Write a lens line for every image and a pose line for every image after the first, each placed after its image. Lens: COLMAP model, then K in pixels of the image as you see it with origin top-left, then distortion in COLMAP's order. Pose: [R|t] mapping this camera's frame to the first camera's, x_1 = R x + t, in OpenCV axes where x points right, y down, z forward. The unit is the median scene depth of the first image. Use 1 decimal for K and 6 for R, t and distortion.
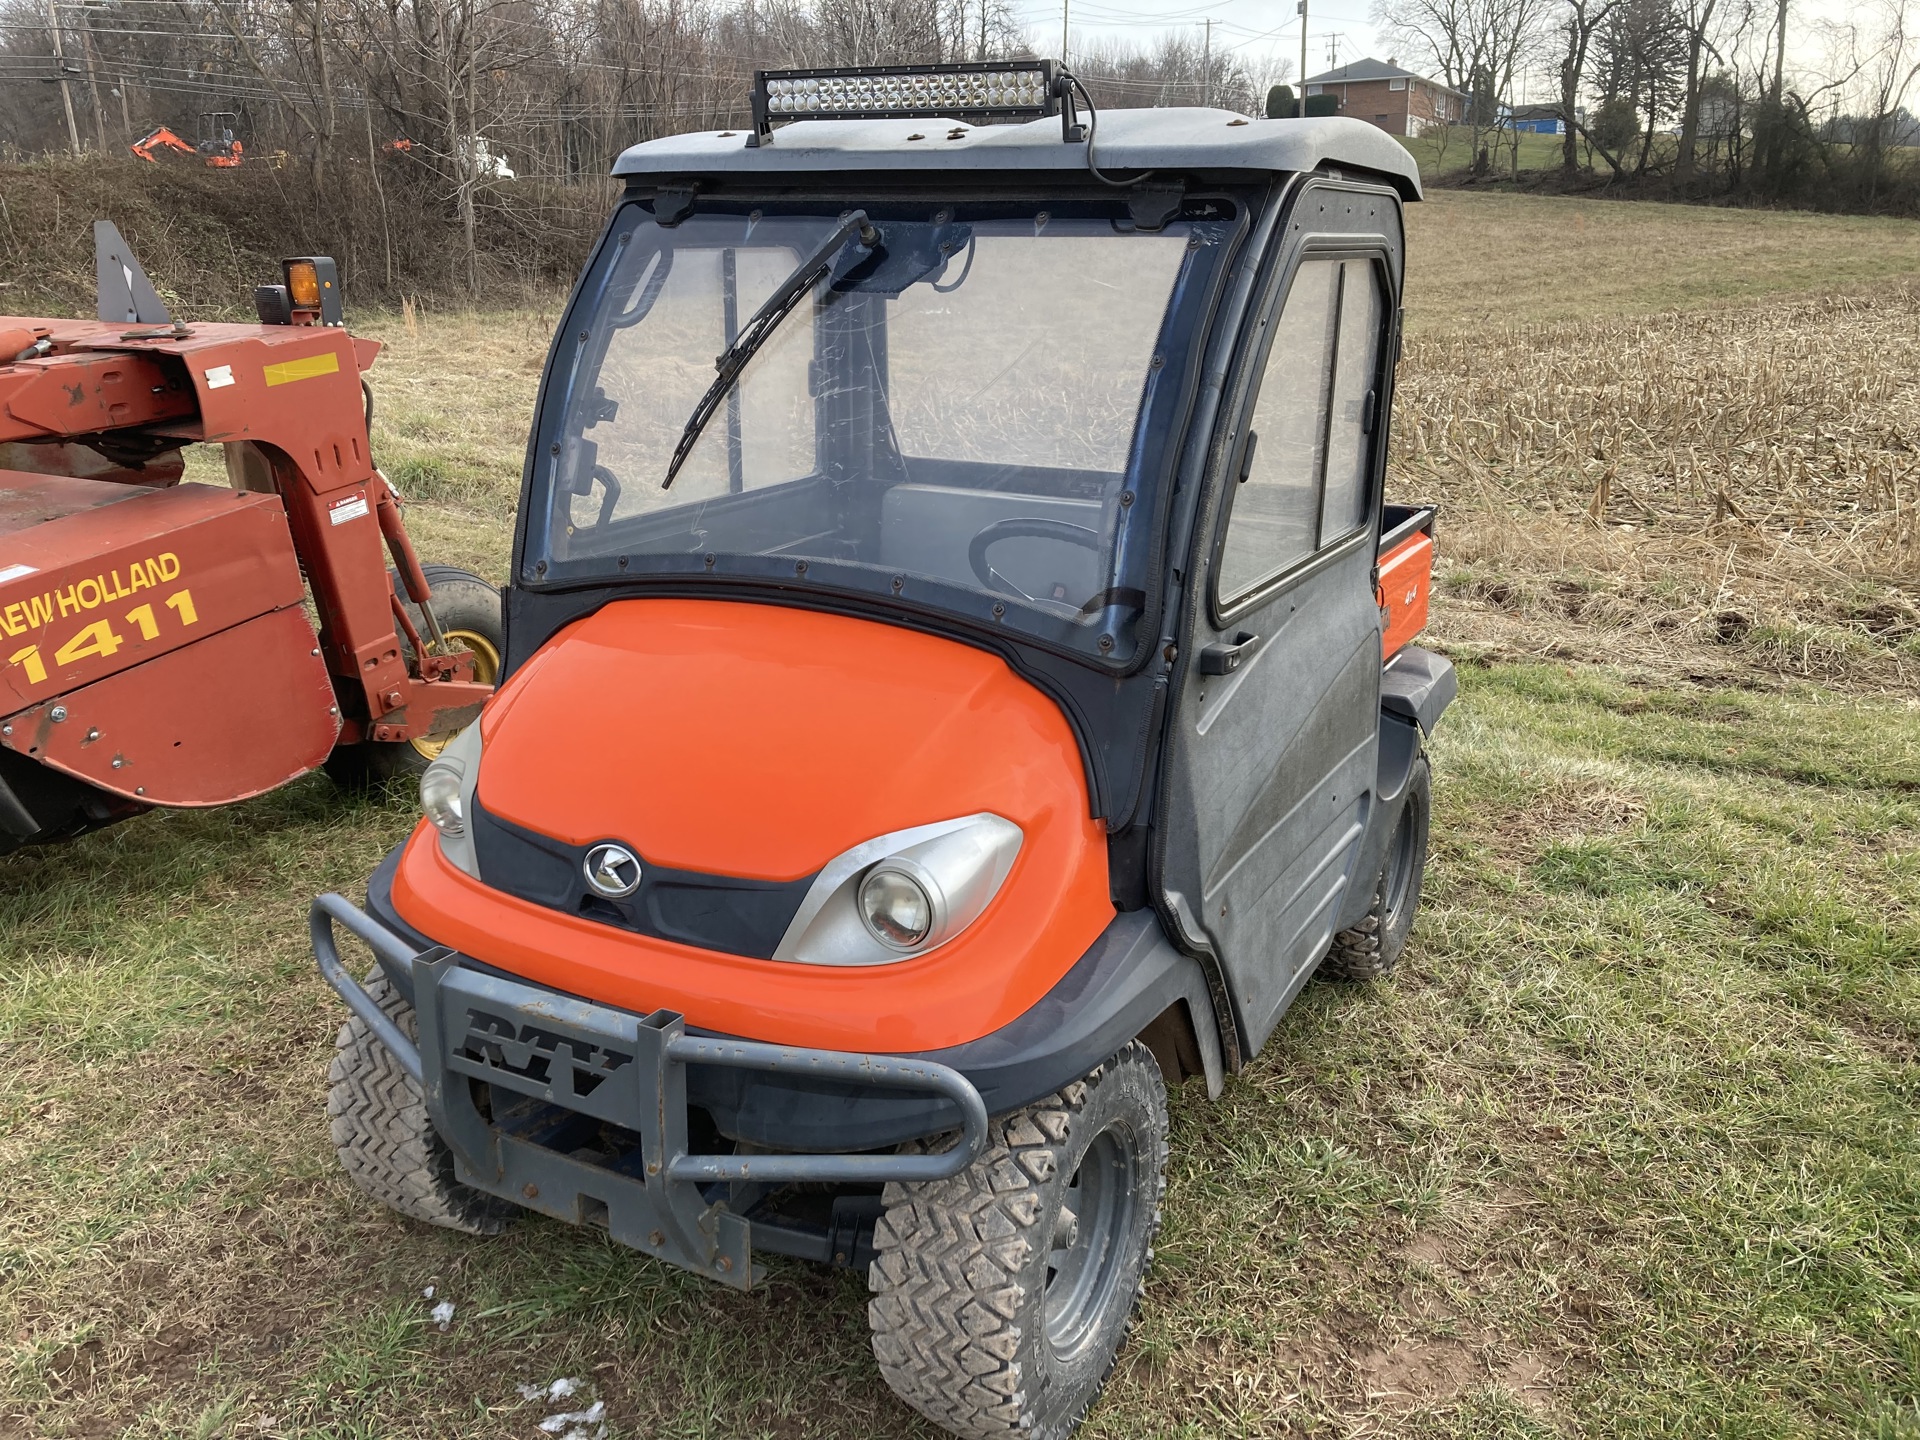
lens RADIAL K [[1543.5, 0, 934.0], [0, 1543.5, 684.6], [0, 0, 1]] dist [0.015821, 0.003436]
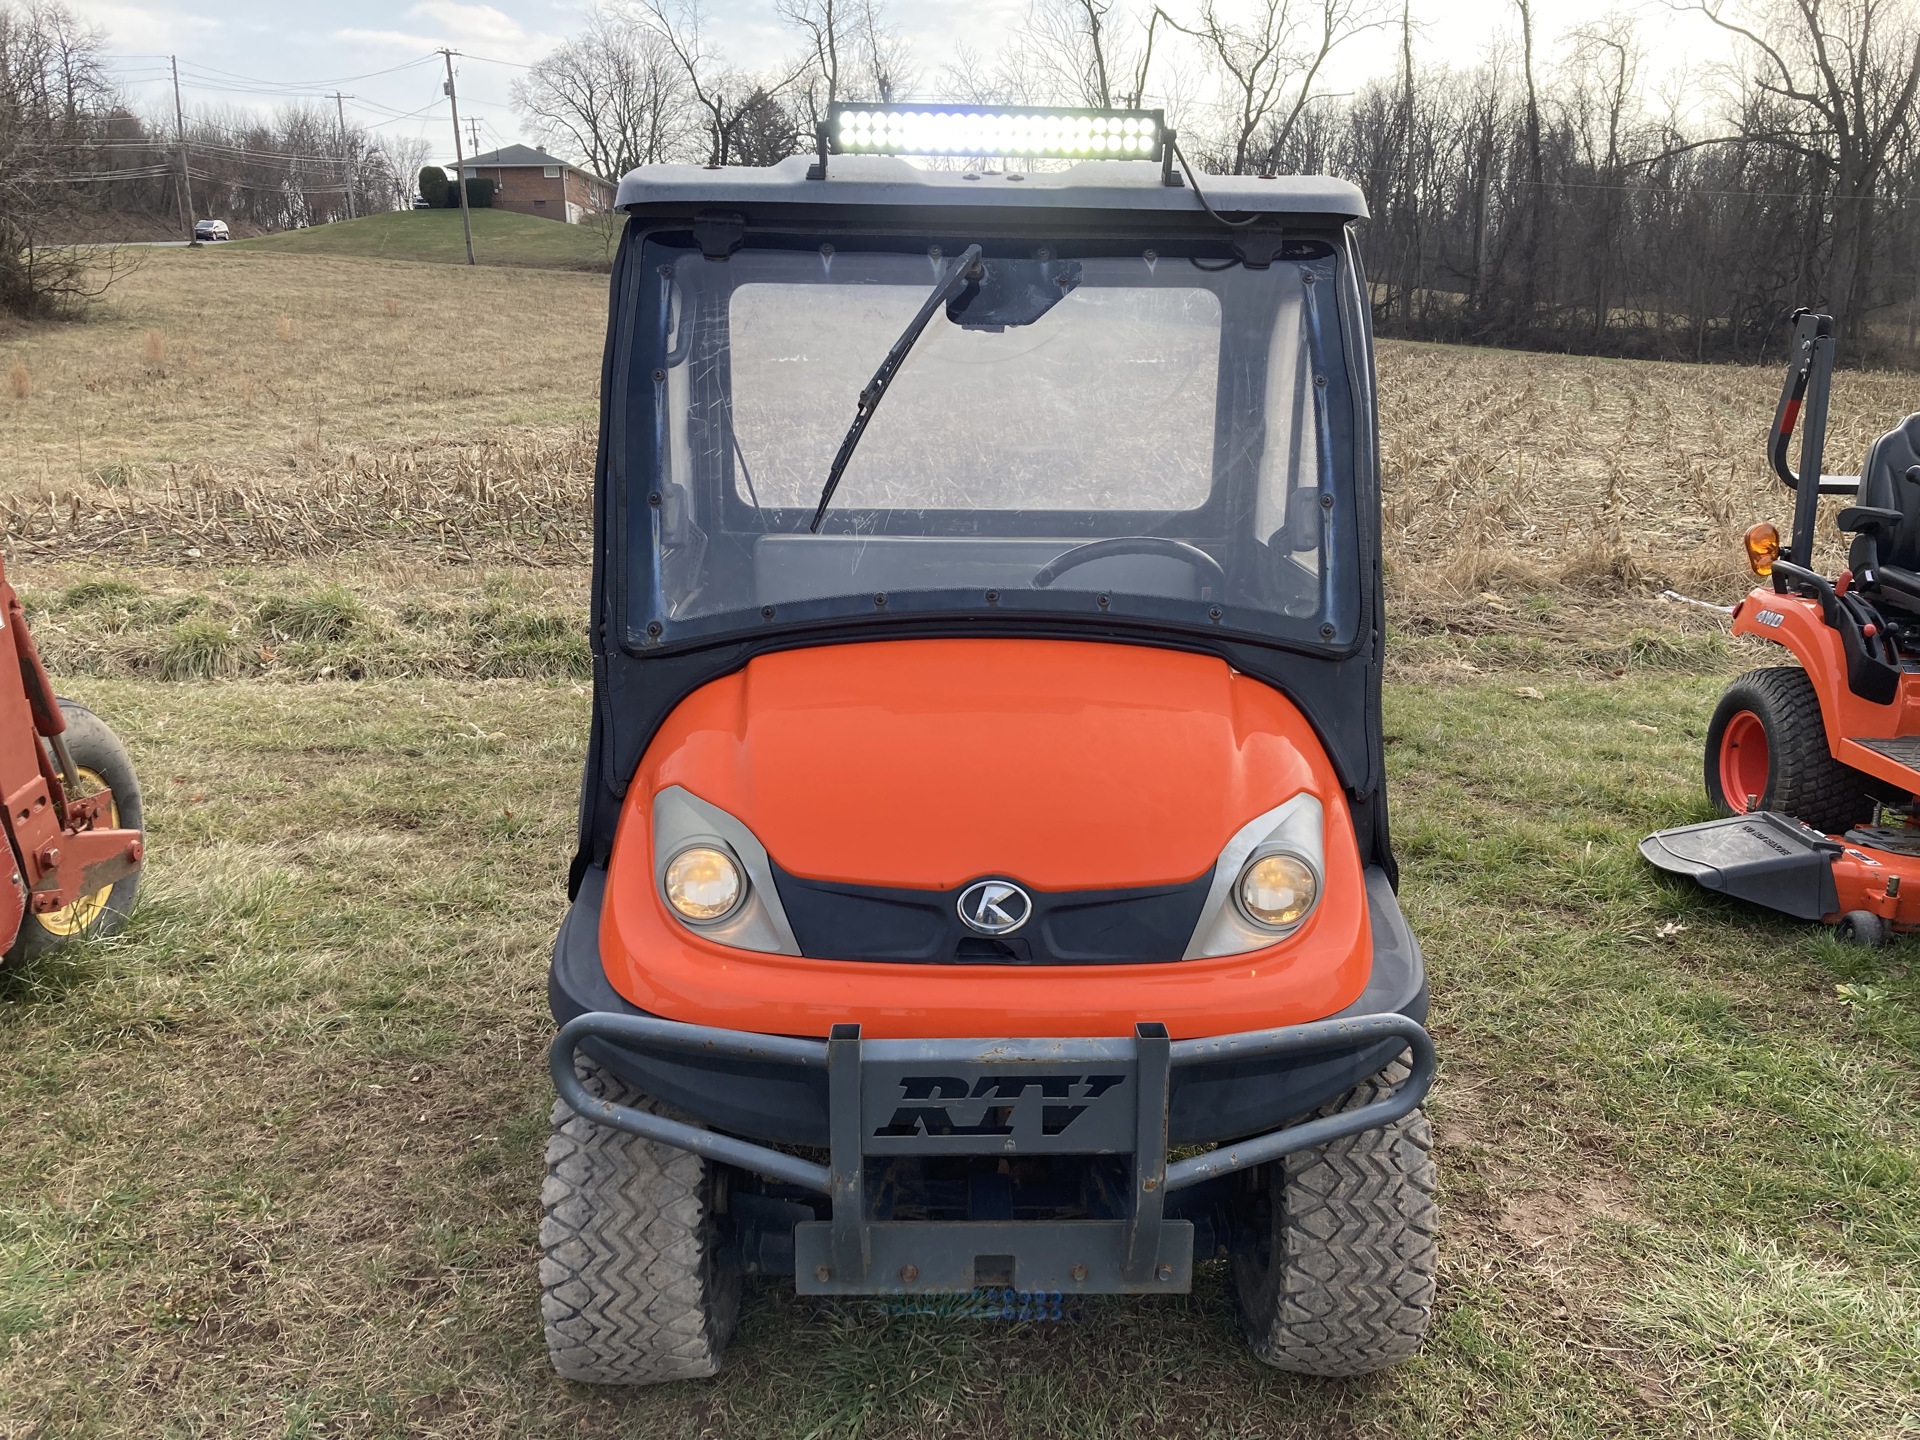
lens RADIAL K [[1554.8, 0, 964.2], [0, 1554.8, 712.7], [0, 0, 1]] dist [0.027309, -0.008019]
pose [[0.869354, -0.116397, 0.480287, -0.678434], [0.133387, 0.991063, -0.001257, -0.002192], [-0.475848, 0.065157, 0.877111, 0.146104]]
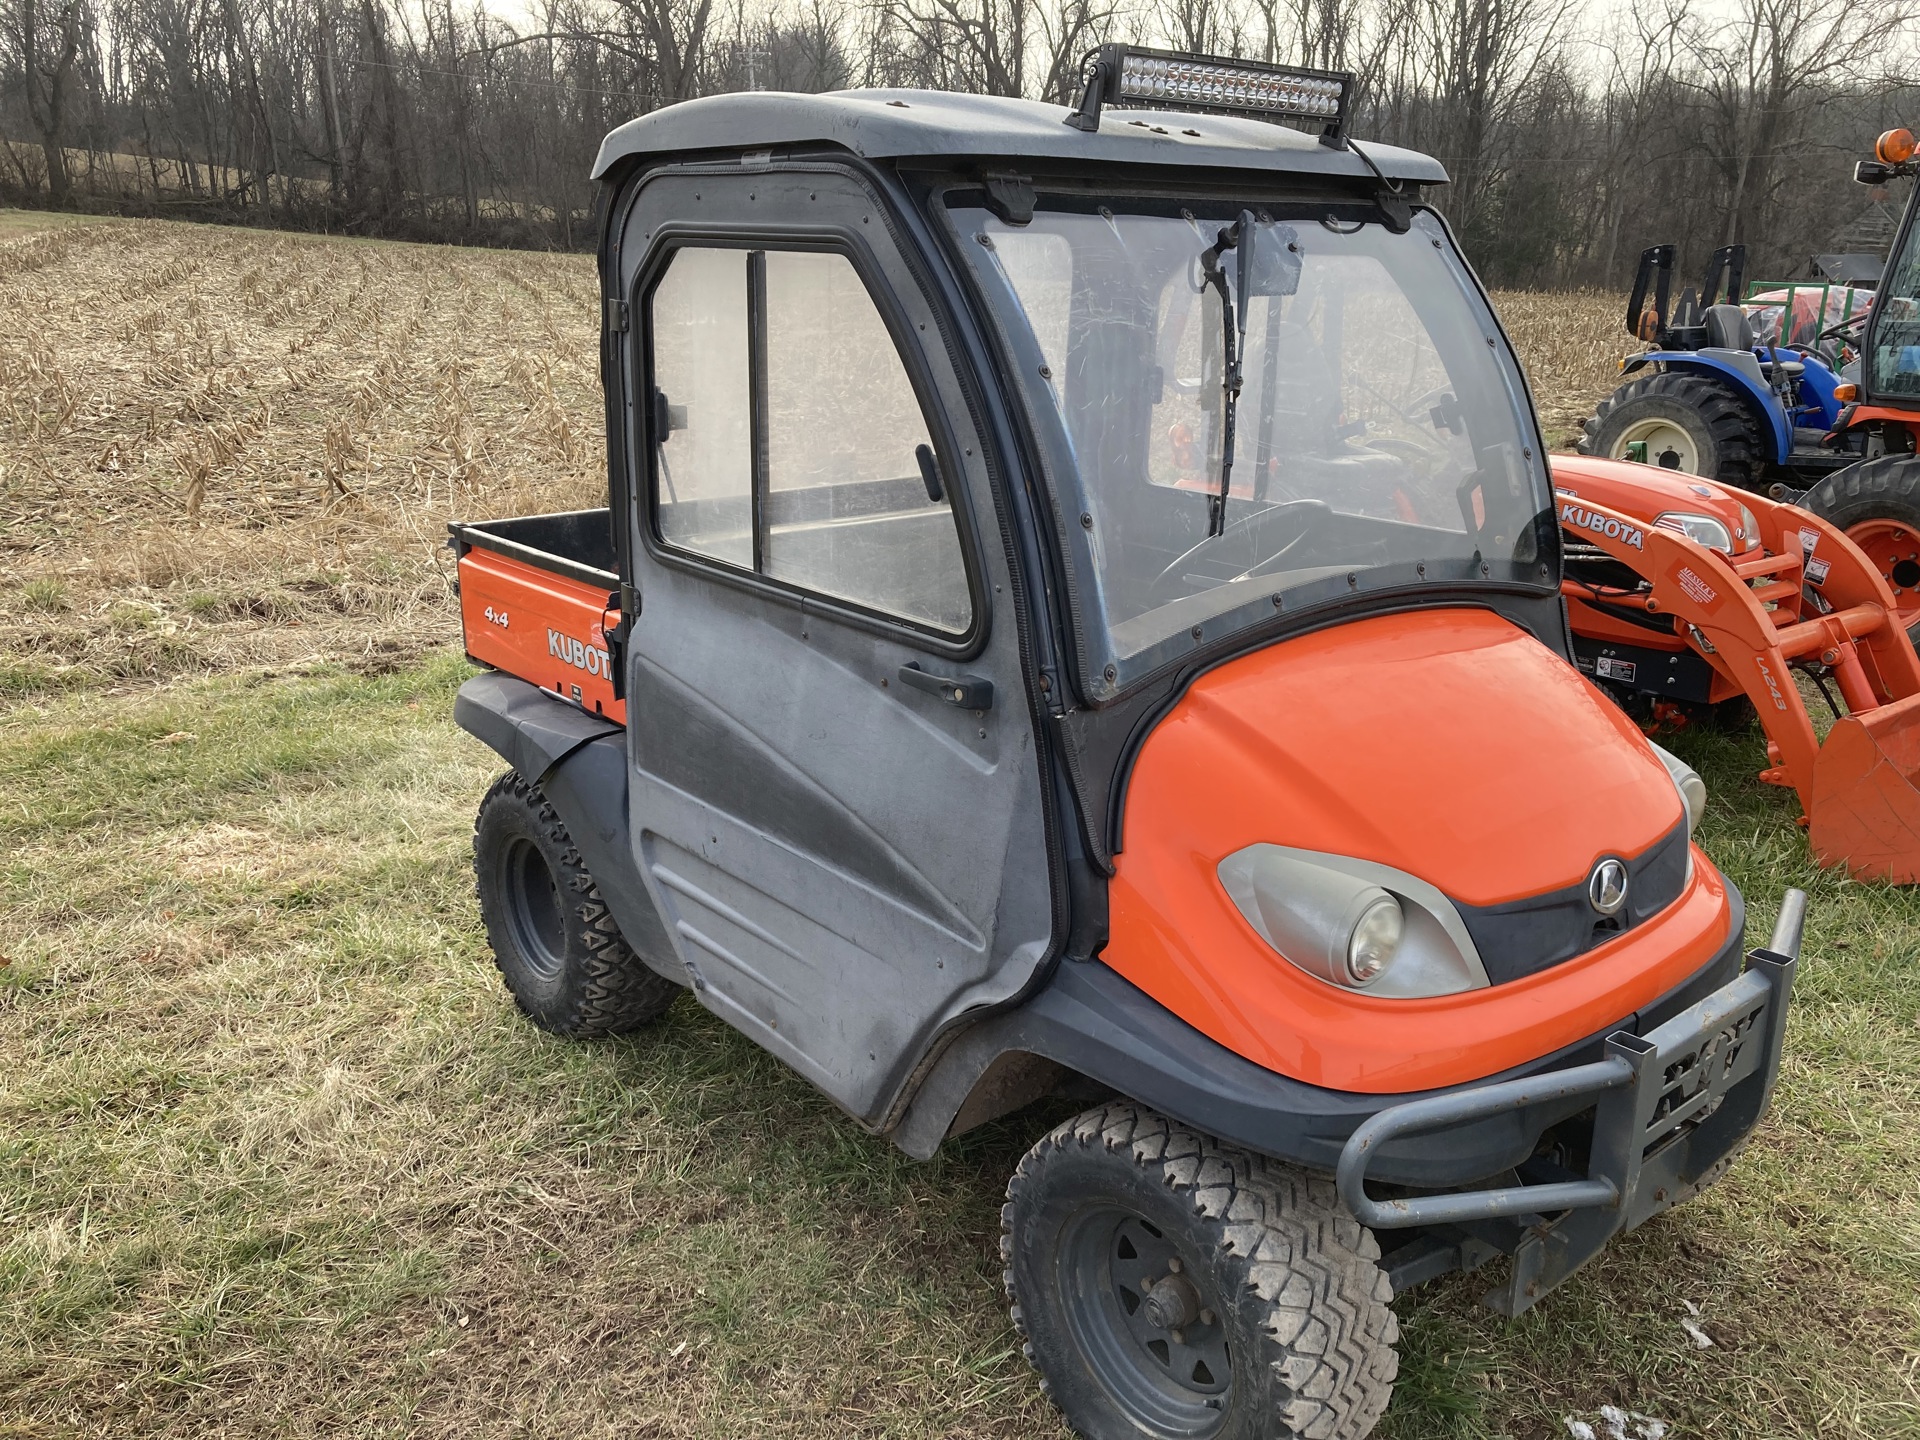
lens RADIAL K [[1588.9, 0, 960.0], [0, 1588.9, 720.0], [0, 0, 1]] dist [-0.017505, -0.006807]
pose [[0.369590, -0.274859, 0.887613, -1.238233], [0.245012, 0.950270, 0.192242, -0.279693], [-0.896311, 0.146425, 0.418553, 0.929716]]
